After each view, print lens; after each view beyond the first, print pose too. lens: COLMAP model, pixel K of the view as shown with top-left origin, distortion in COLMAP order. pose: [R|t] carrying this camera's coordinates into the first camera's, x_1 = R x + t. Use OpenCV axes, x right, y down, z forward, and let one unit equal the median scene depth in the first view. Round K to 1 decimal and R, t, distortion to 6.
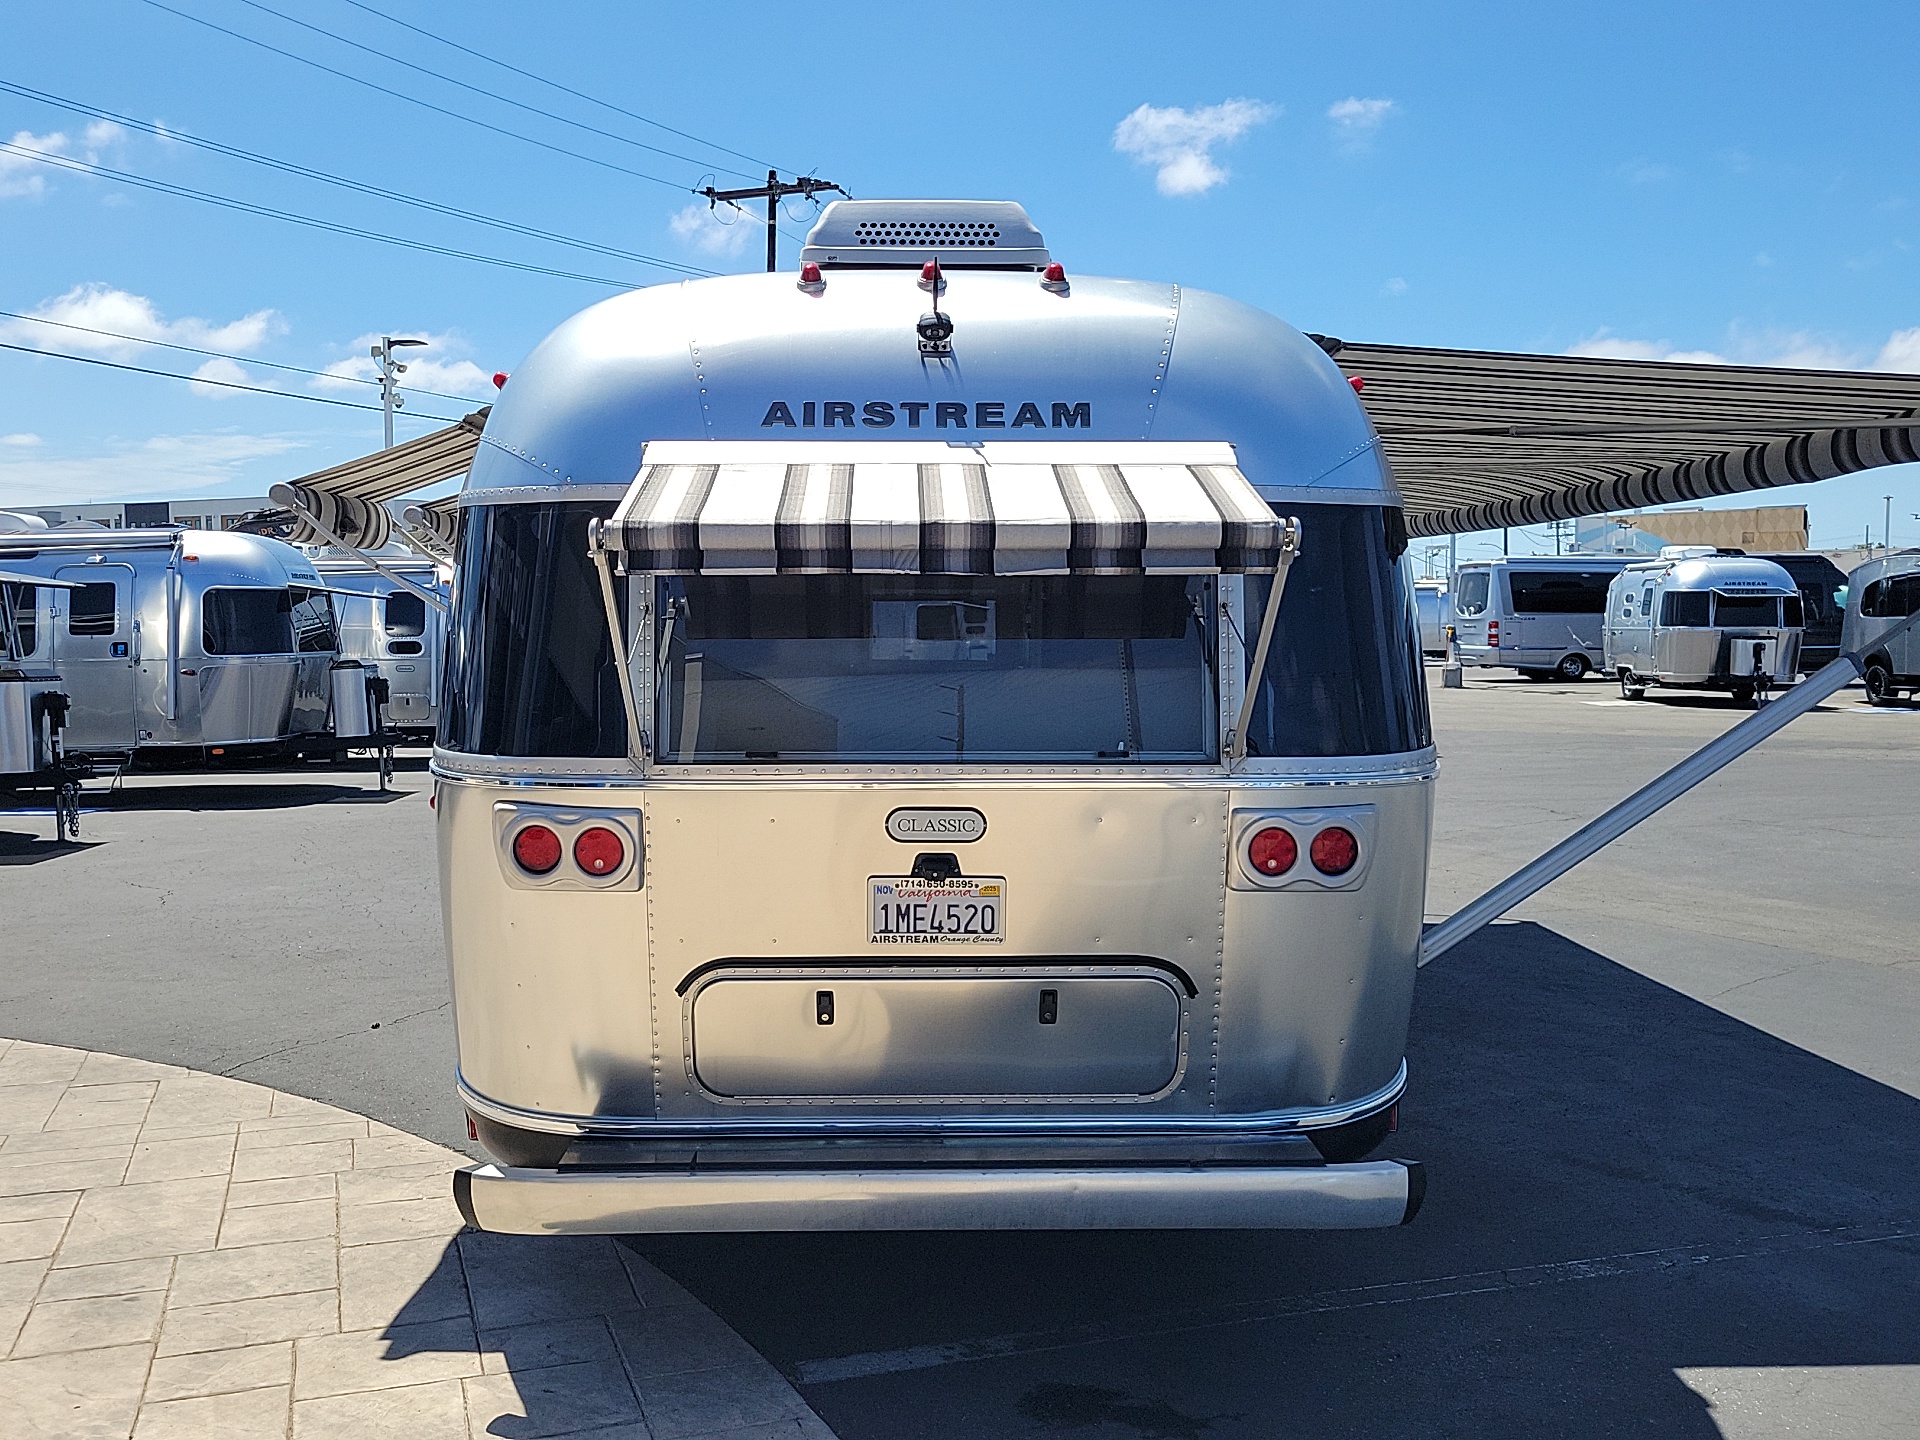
lens RADIAL K [[1462.3, 0, 960.0], [0, 1462.3, 720.0], [0, 0, 1]] dist [0.070070, 0.002829]
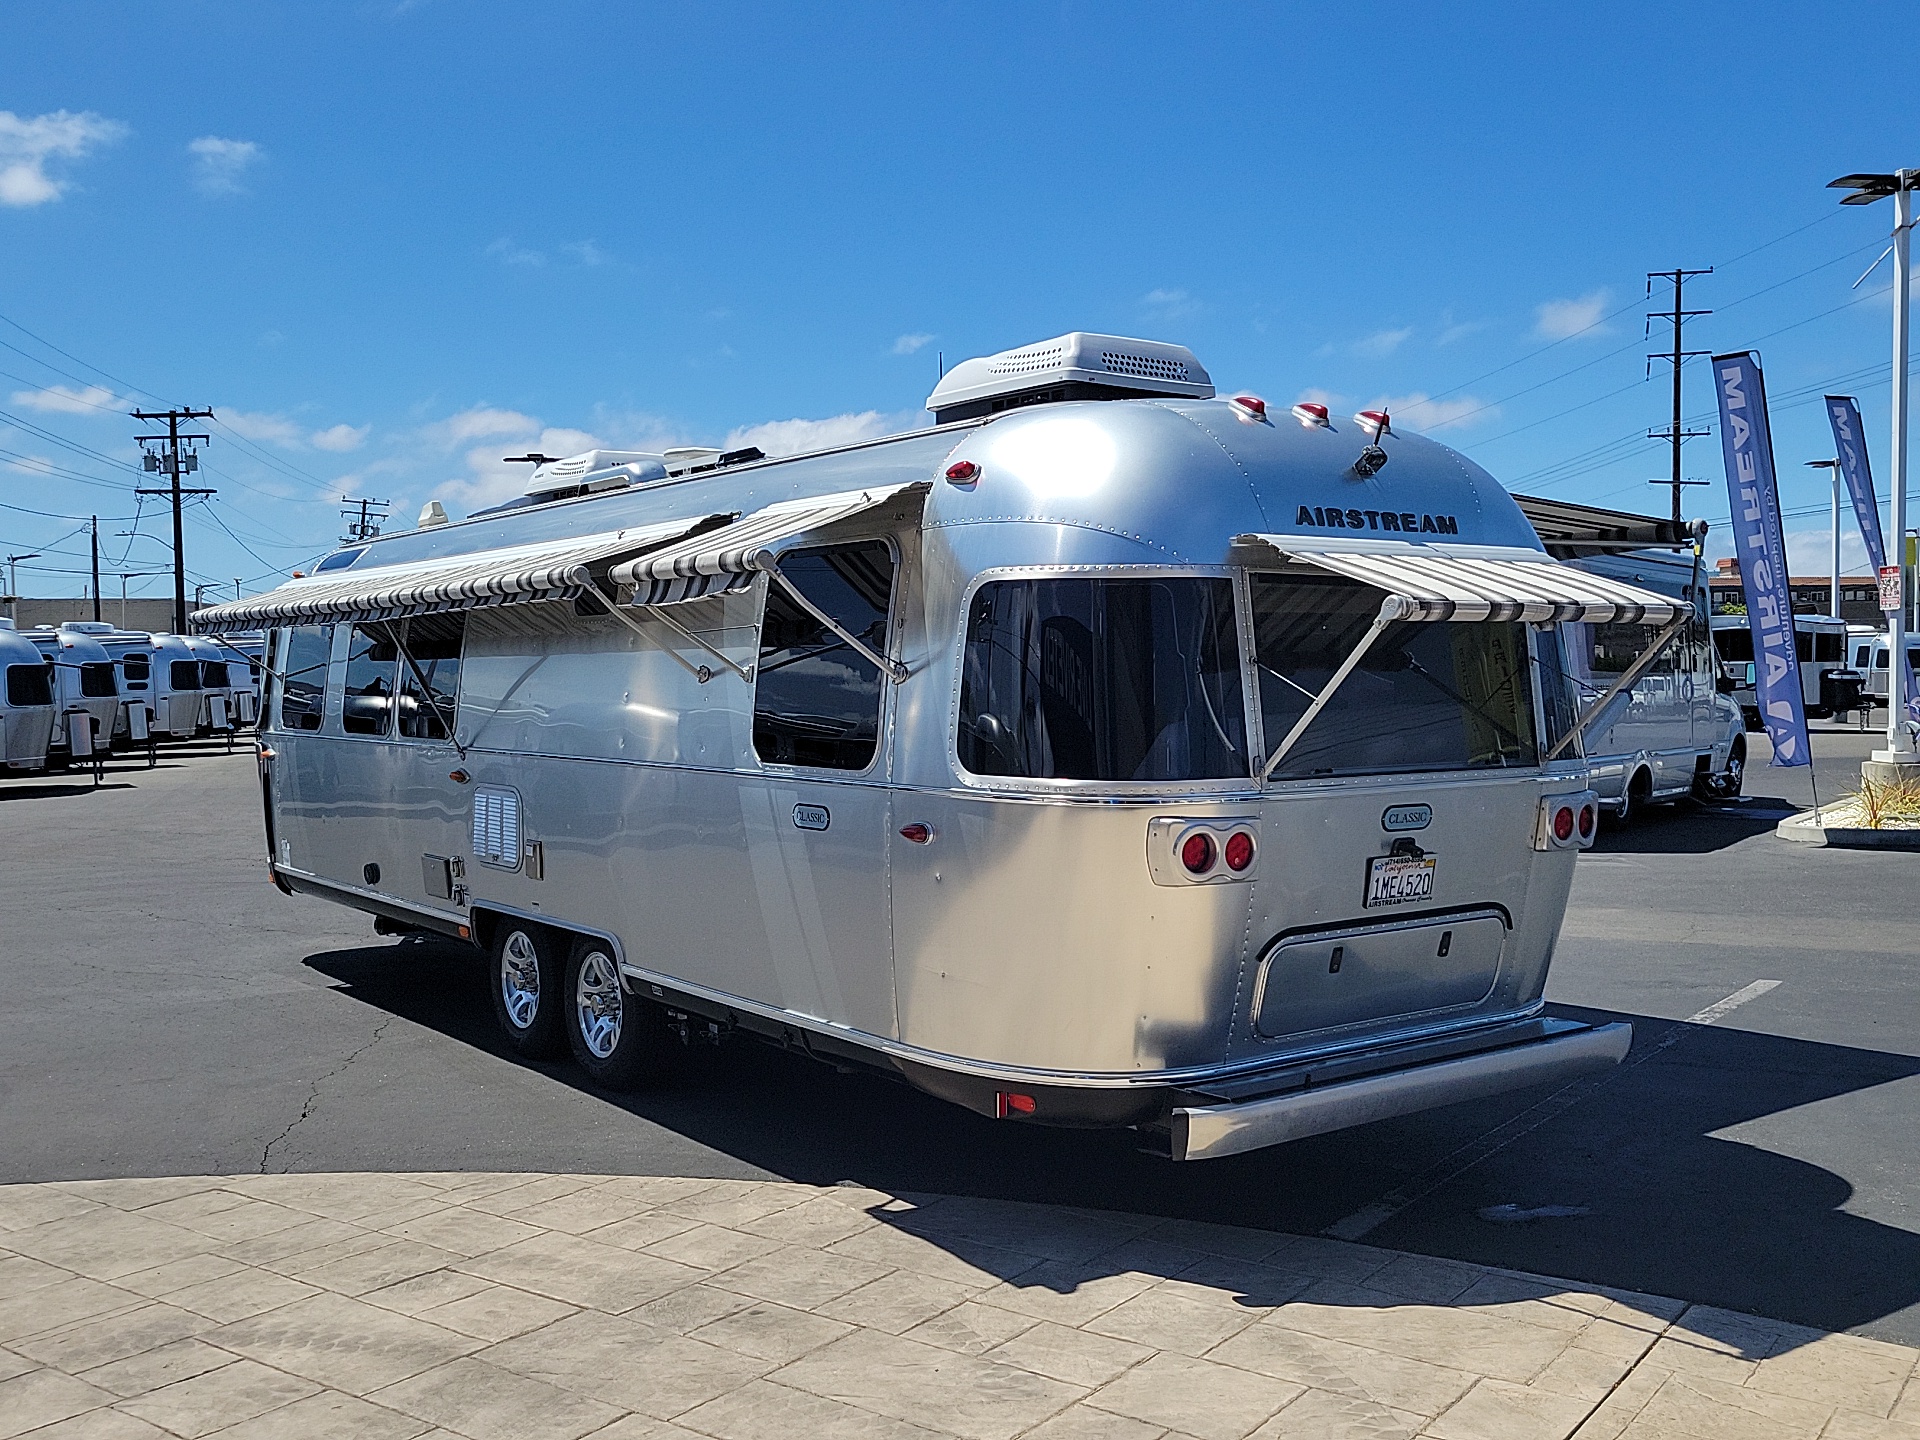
lens RADIAL K [[1453.5, 0, 975.0], [0, 1453.5, 728.1], [0, 0, 1]] dist [0.039035, -0.002070]
pose [[0.868821, -0.025822, 0.494453, -1.030810], [0.042786, 0.998819, -0.023019, 0.001842], [-0.493275, 0.041155, 0.868899, 0.003869]]
